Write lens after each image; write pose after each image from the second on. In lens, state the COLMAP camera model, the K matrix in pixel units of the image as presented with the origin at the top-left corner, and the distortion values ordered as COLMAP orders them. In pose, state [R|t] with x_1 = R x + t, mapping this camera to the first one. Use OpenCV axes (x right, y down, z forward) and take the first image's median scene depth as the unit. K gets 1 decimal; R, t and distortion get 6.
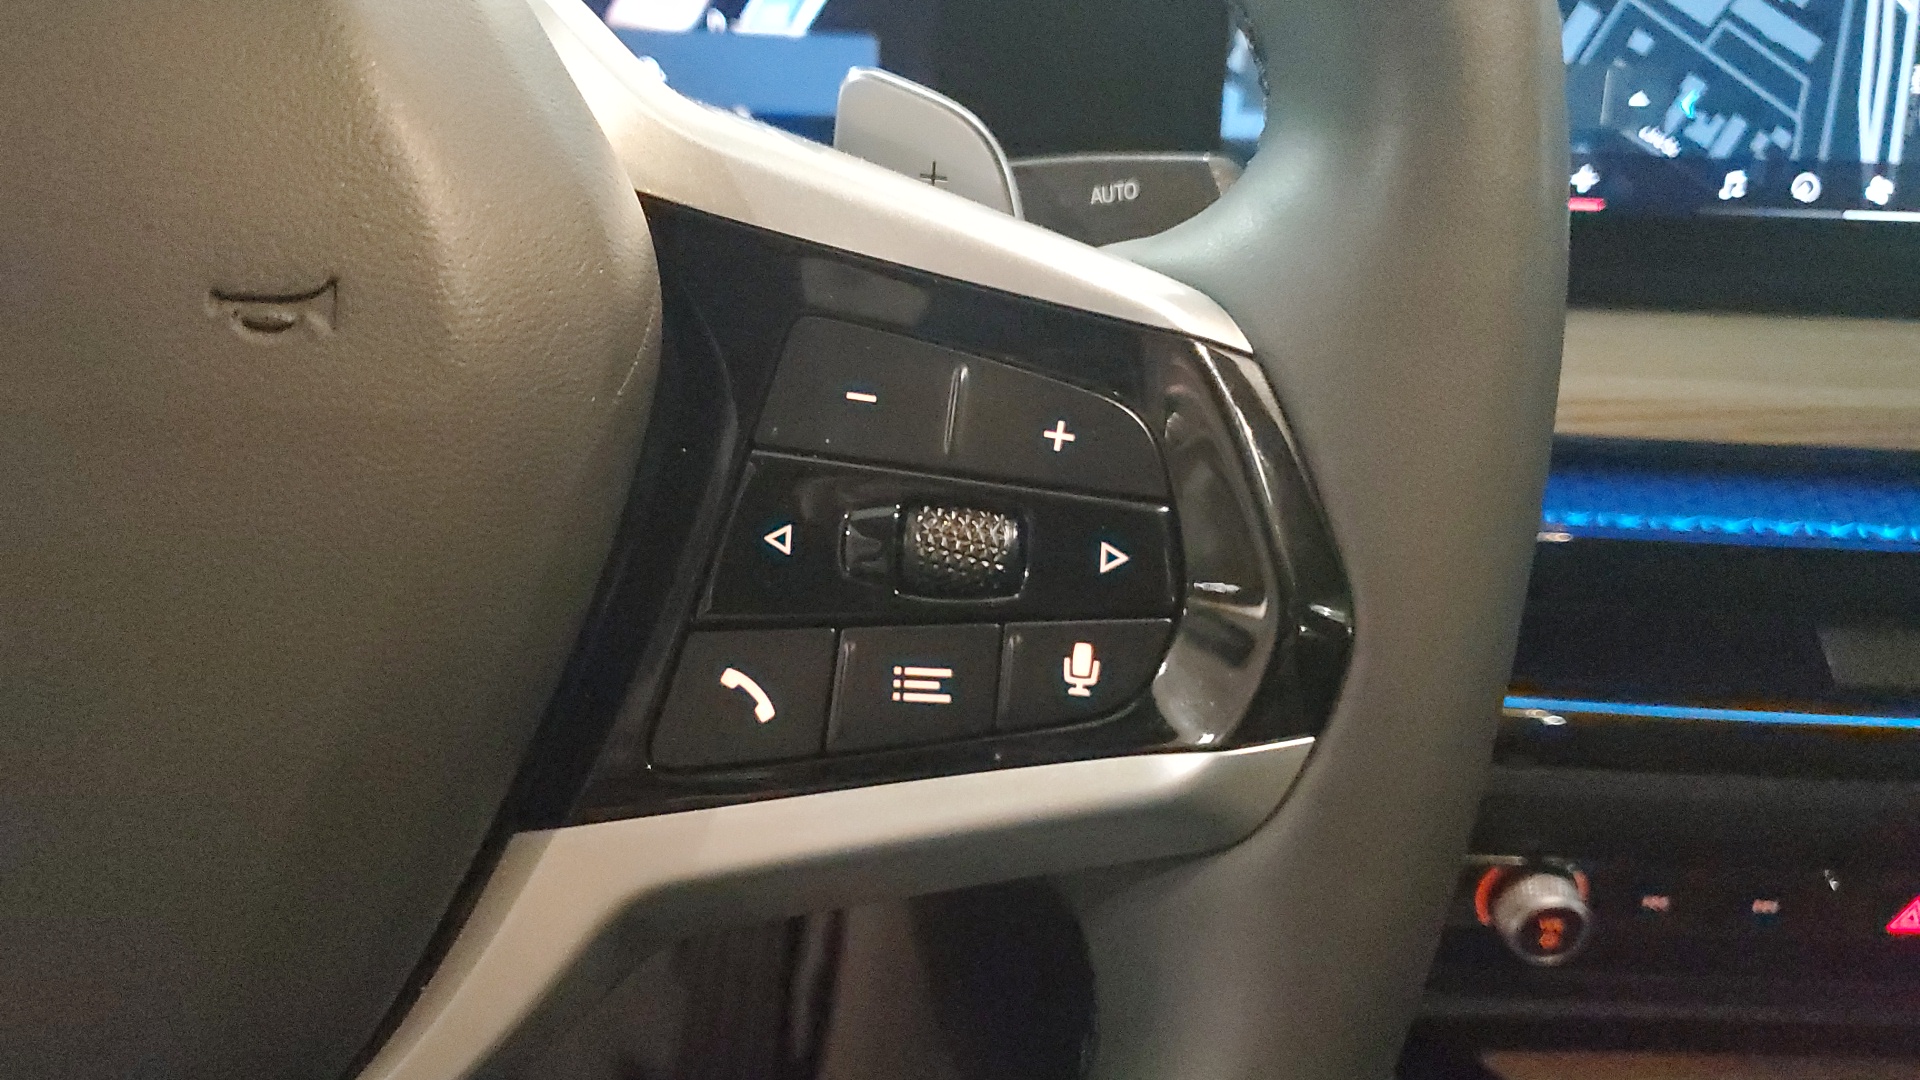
lens RADIAL K [[1597.8, 0, 960.0], [0, 1597.8, 540.0], [0, 0, 1]] dist [-0.068862, 0.127265]
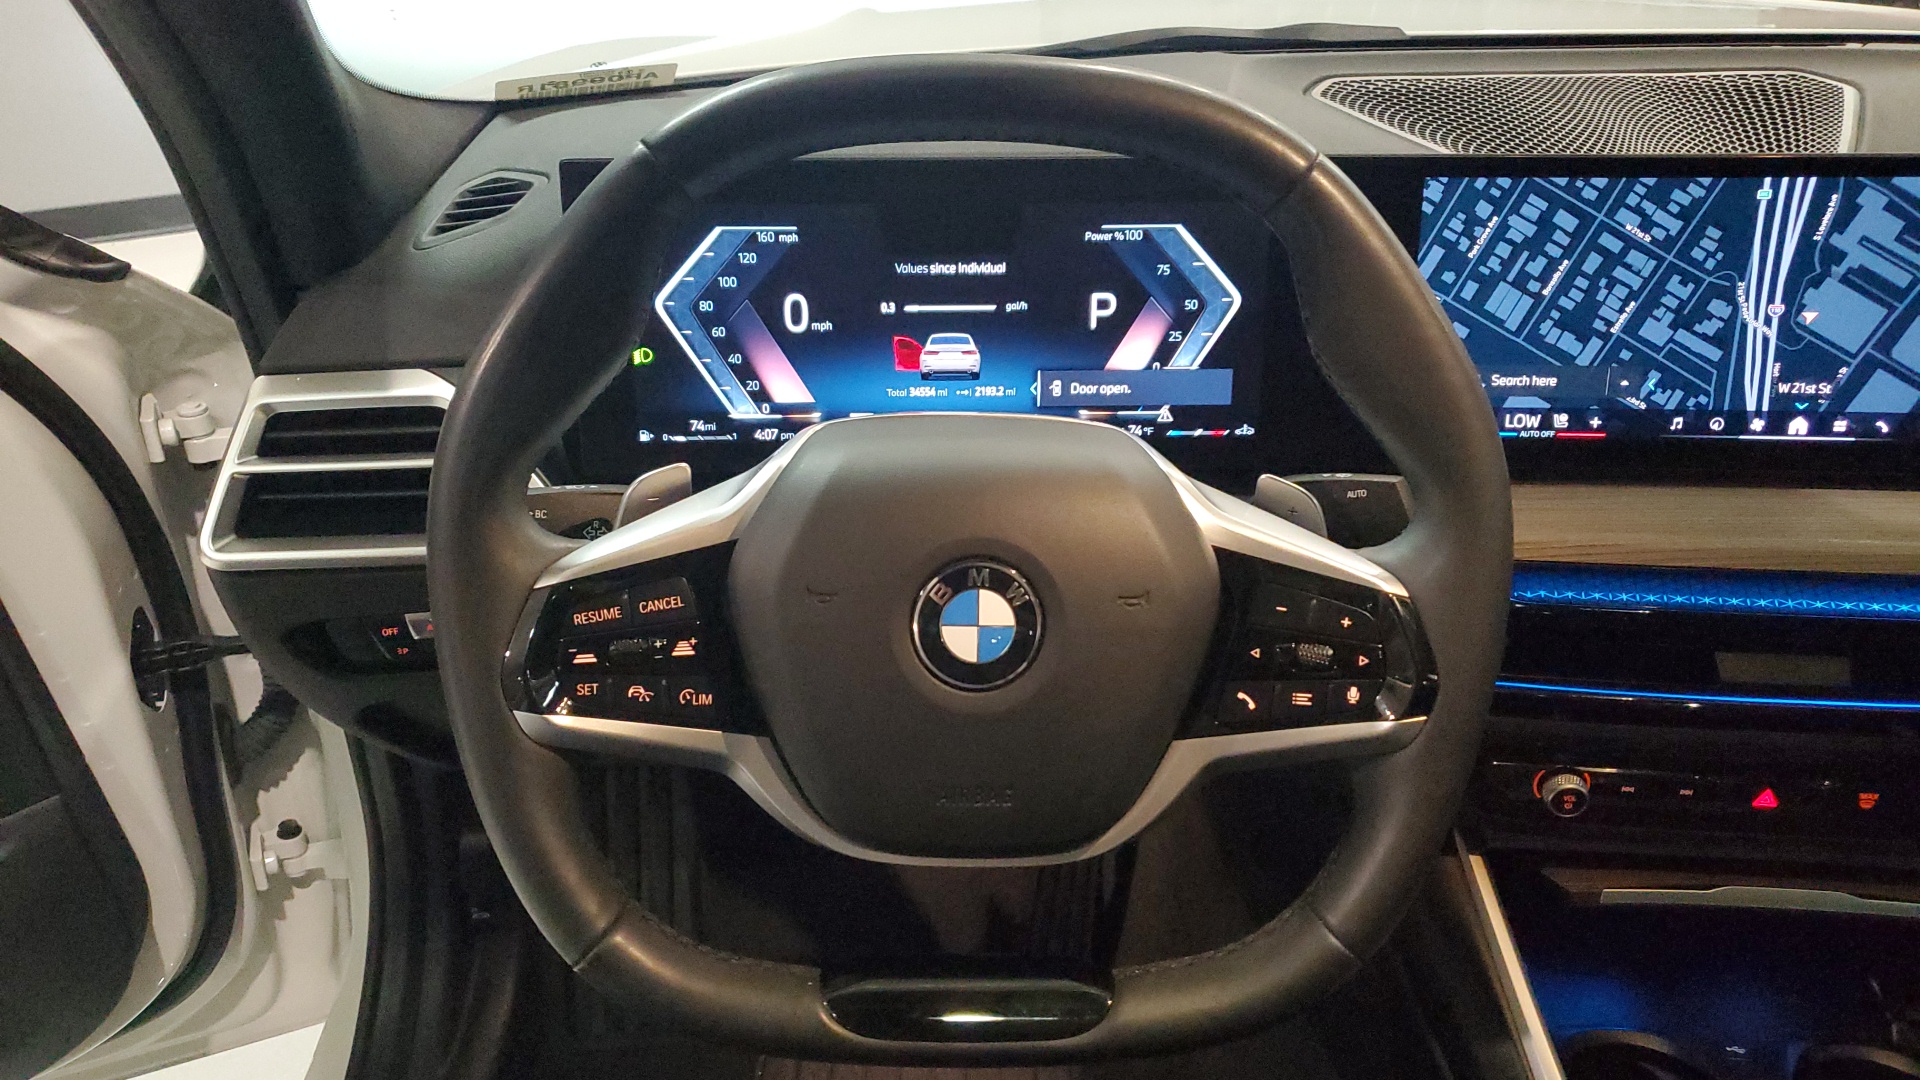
lens RADIAL K [[1559.0, 0, 956.2], [0, 1559.0, 547.3], [0, 0, 1]] dist [-0.030706, 0.097805]
pose [[0.991969, -0.001098, -0.126480, -0.150721], [0.007356, 0.998771, 0.049021, -0.176542], [0.126270, -0.049558, 0.990757, -1.032698]]
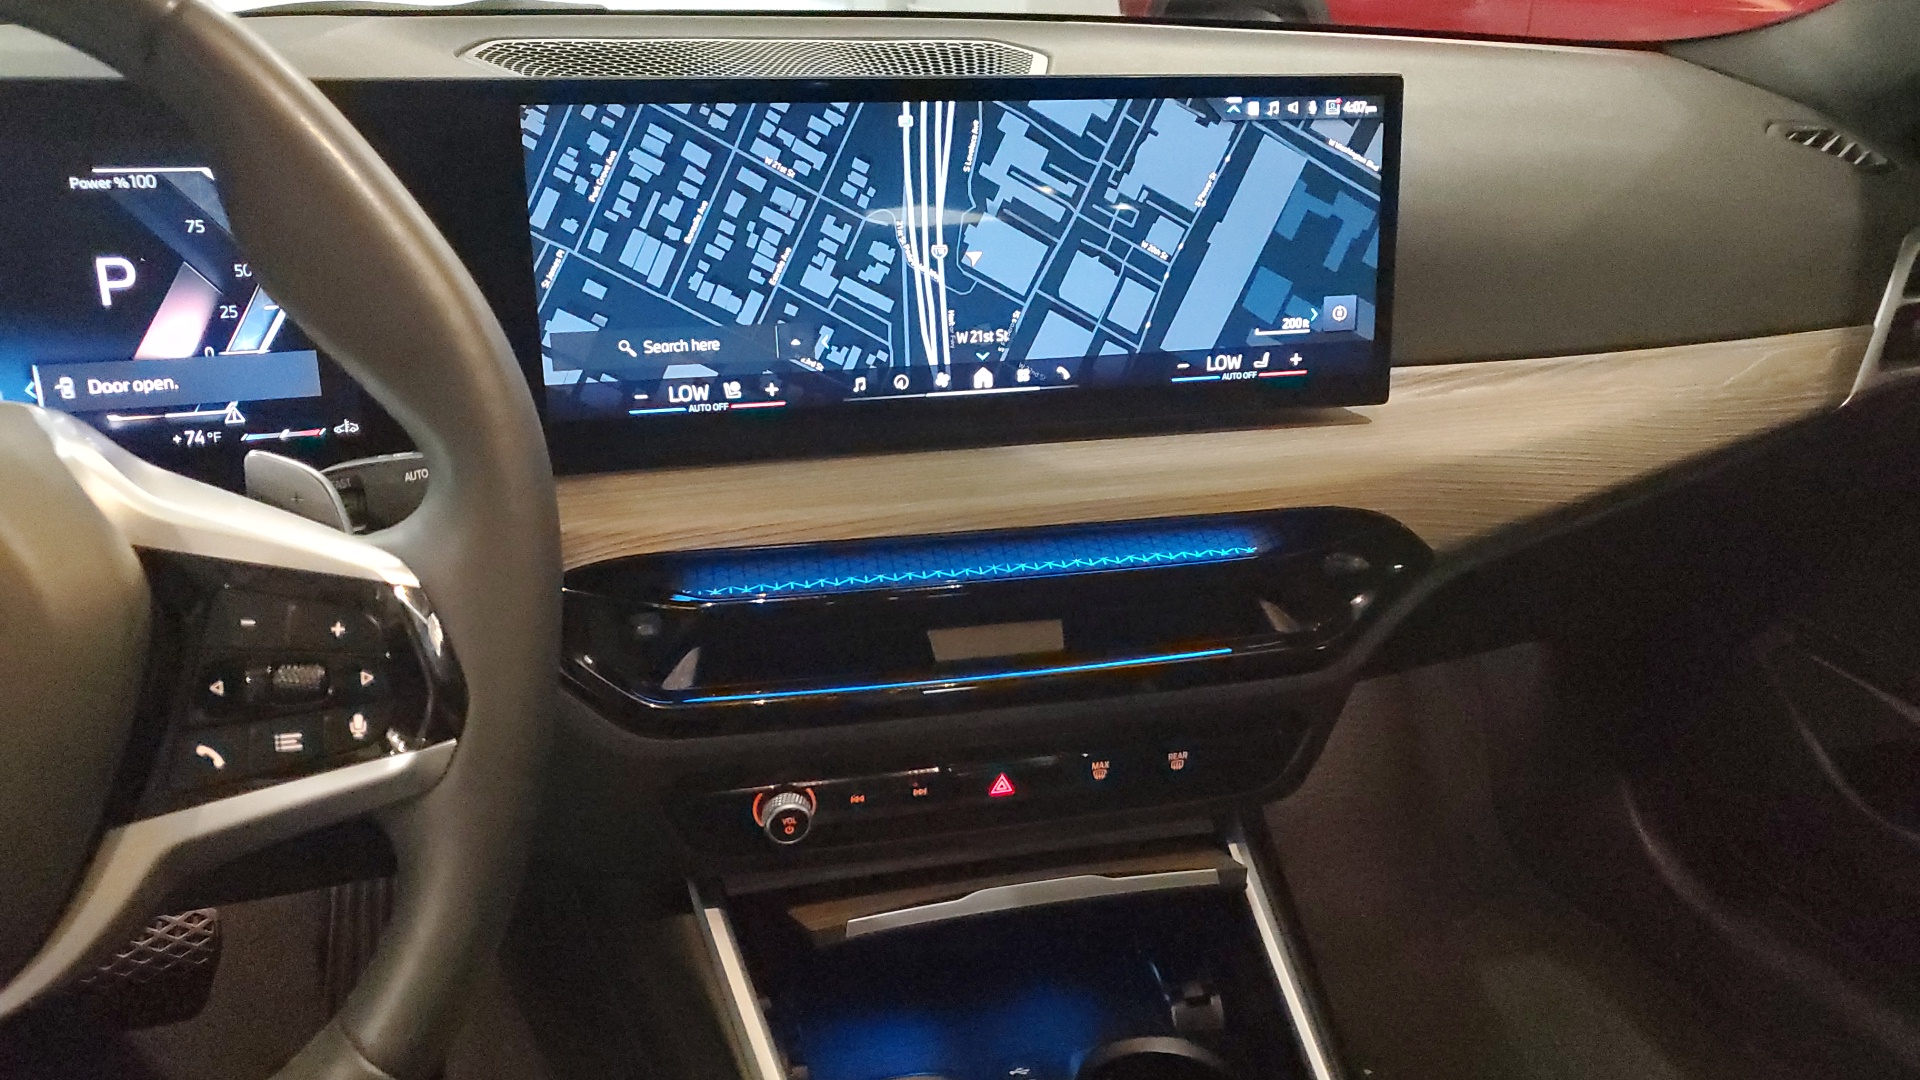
lens RADIAL K [[1510.1, 0, 964.3], [0, 1510.1, 562.8], [0, 0, 1]] dist [0.134768, -0.308146]
pose [[0.971165, -0.113803, 0.209493, 0.234744], [0.112803, 0.993476, 0.016757, -0.045416], [-0.210033, 0.007357, 0.977667, -0.664602]]
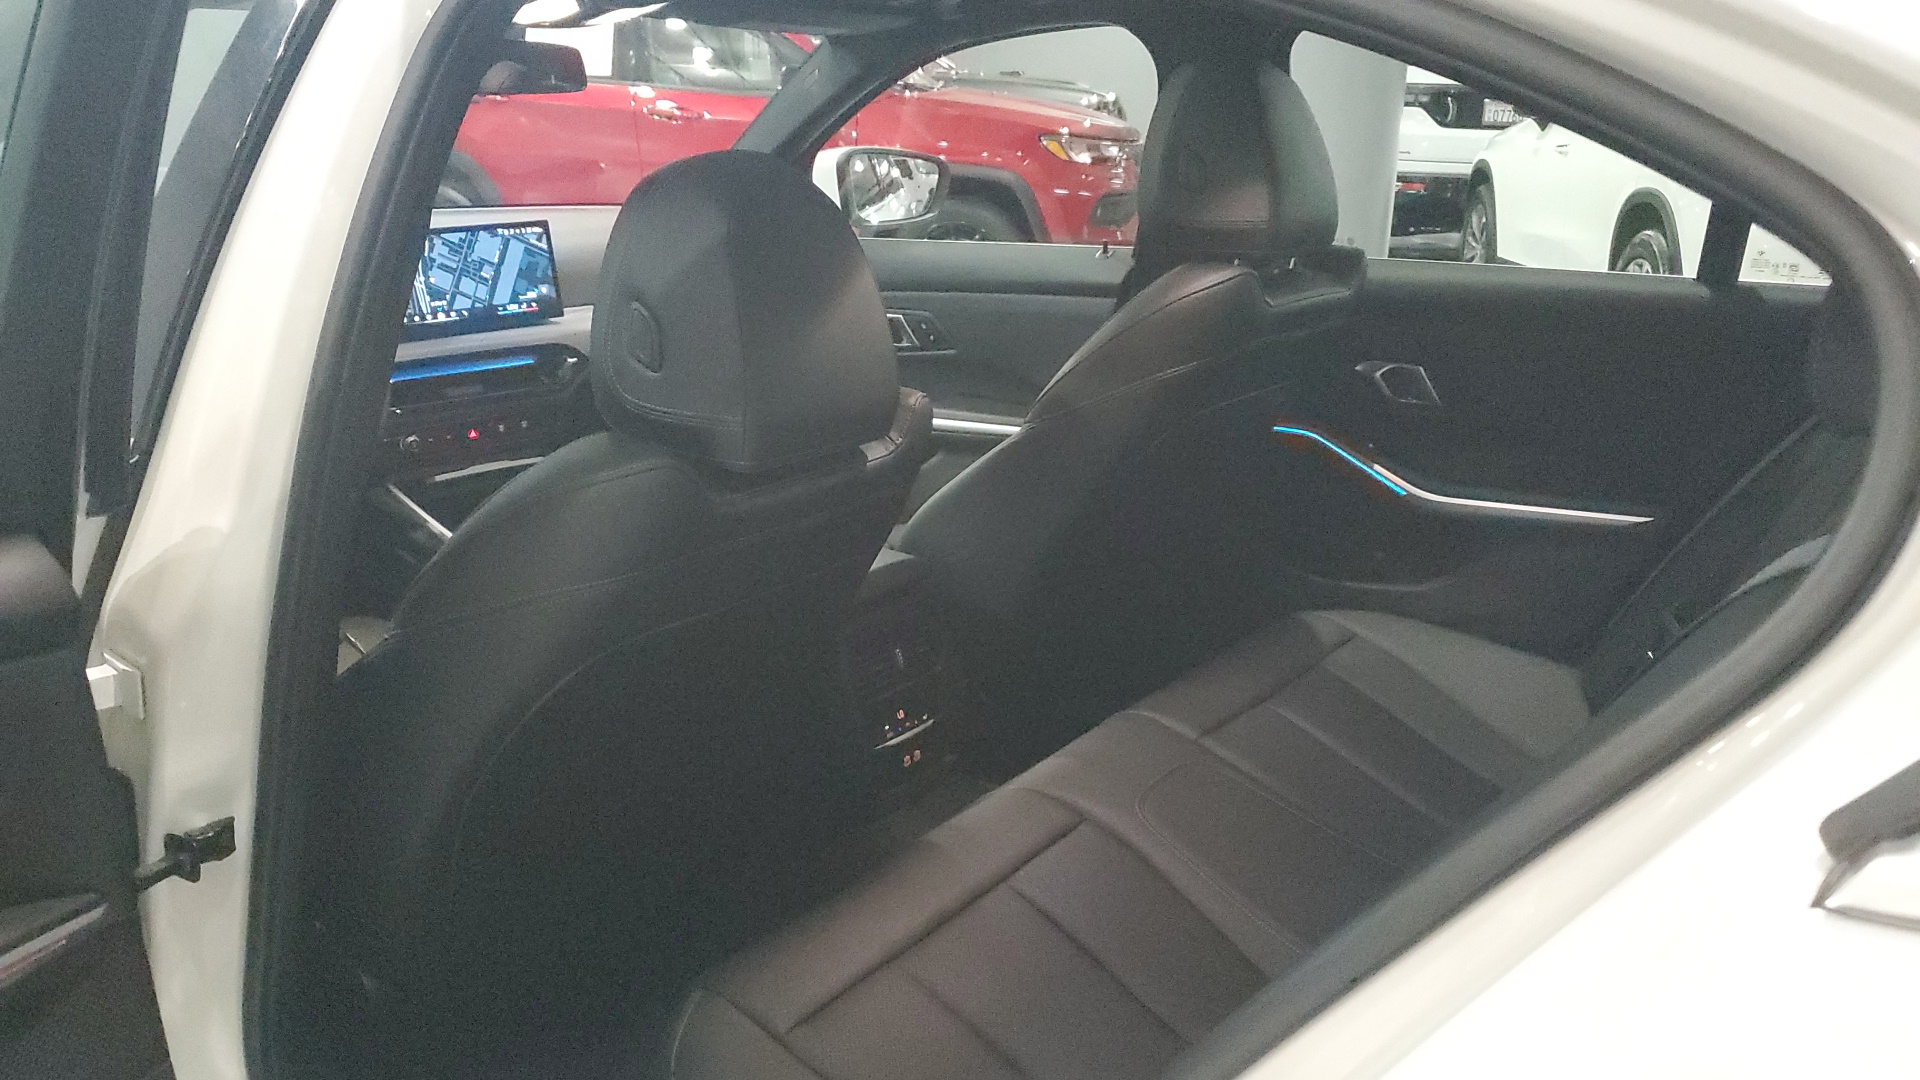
lens RADIAL K [[1510.1, 0, 964.3], [0, 1510.1, 562.8], [0, 0, 1]] dist [0.134768, -0.308146]
pose [[0.723417, -0.259315, 0.639862, -1.890466], [0.295080, 0.954001, 0.053013, 0.953383], [-0.624176, 0.150460, 0.766659, -4.549738]]
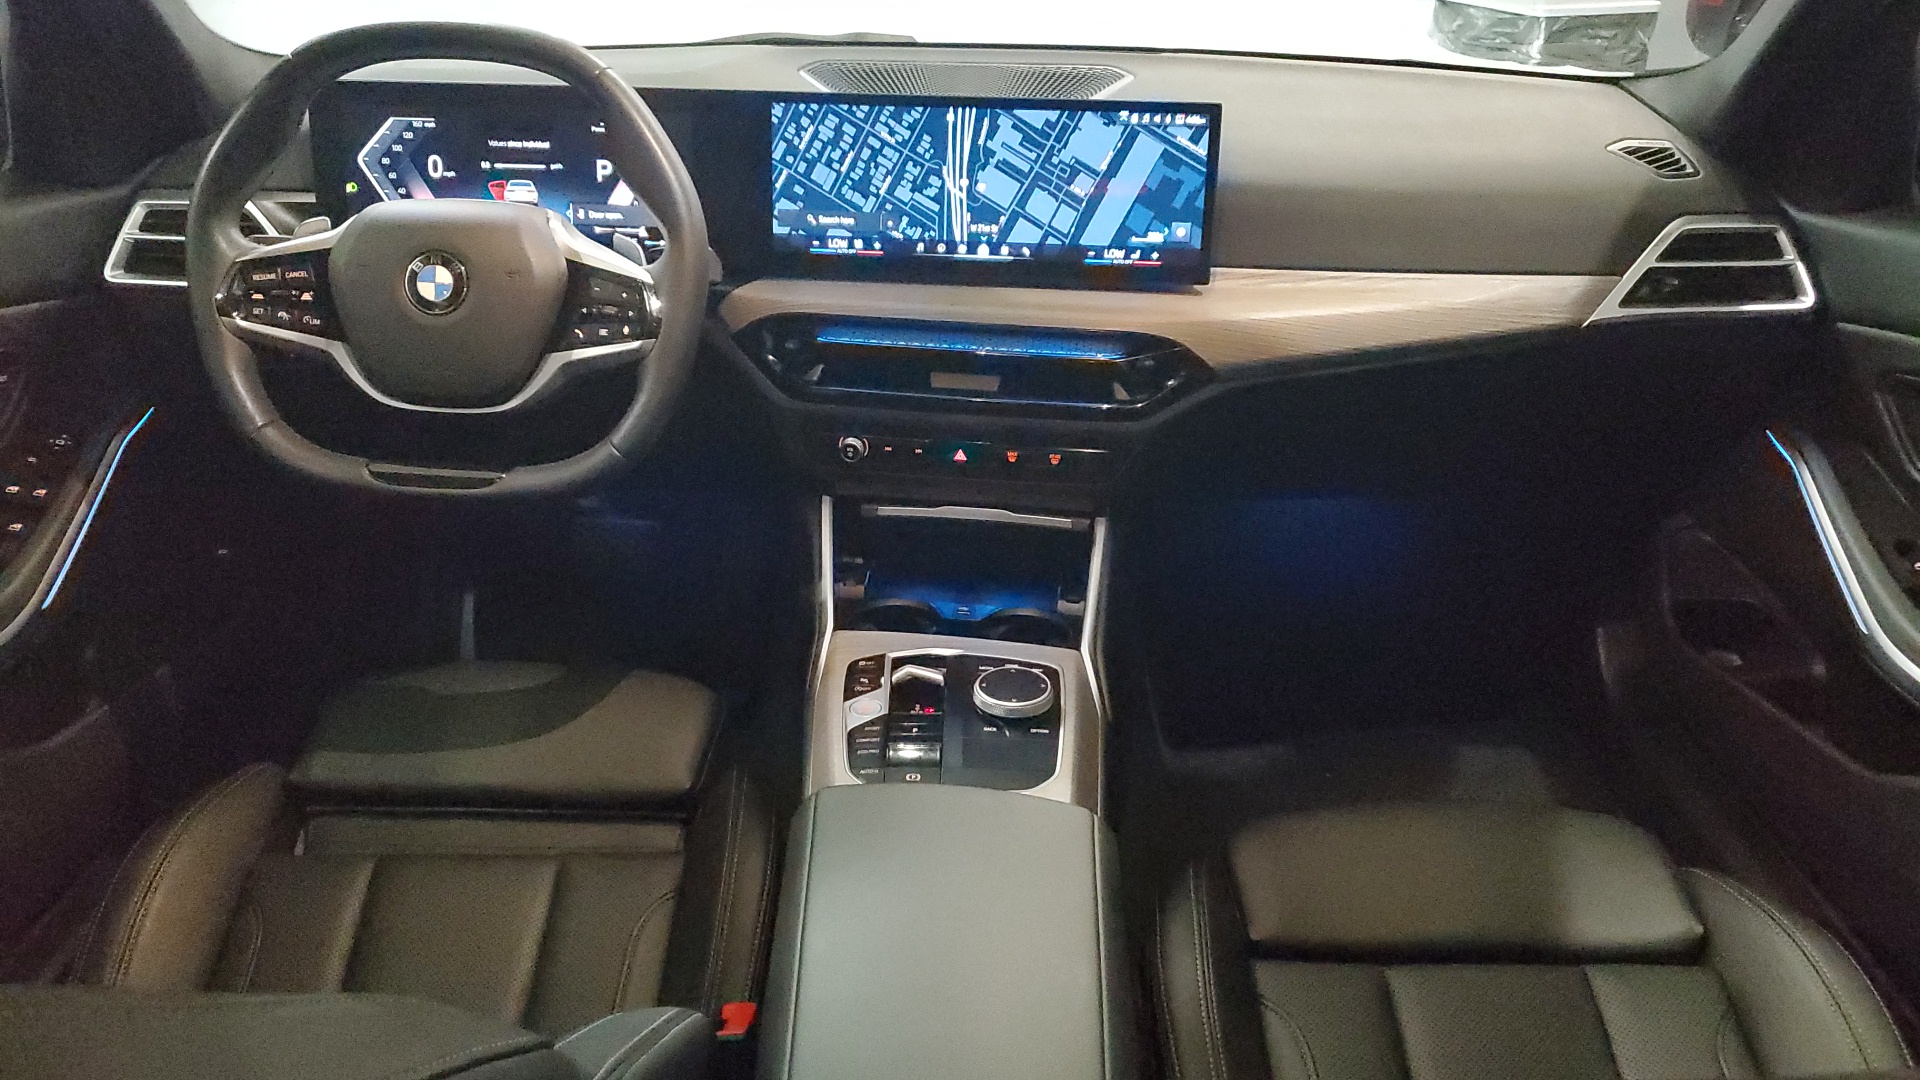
lens RADIAL K [[1510.1, 0, 964.3], [0, 1510.1, 562.8], [0, 0, 1]] dist [0.134768, -0.308146]
pose [[0.985145, 0.036813, -0.167733, 1.202847], [-0.032038, 0.999003, 0.031086, 0.376094], [0.168710, -0.025250, 0.985342, -2.372973]]
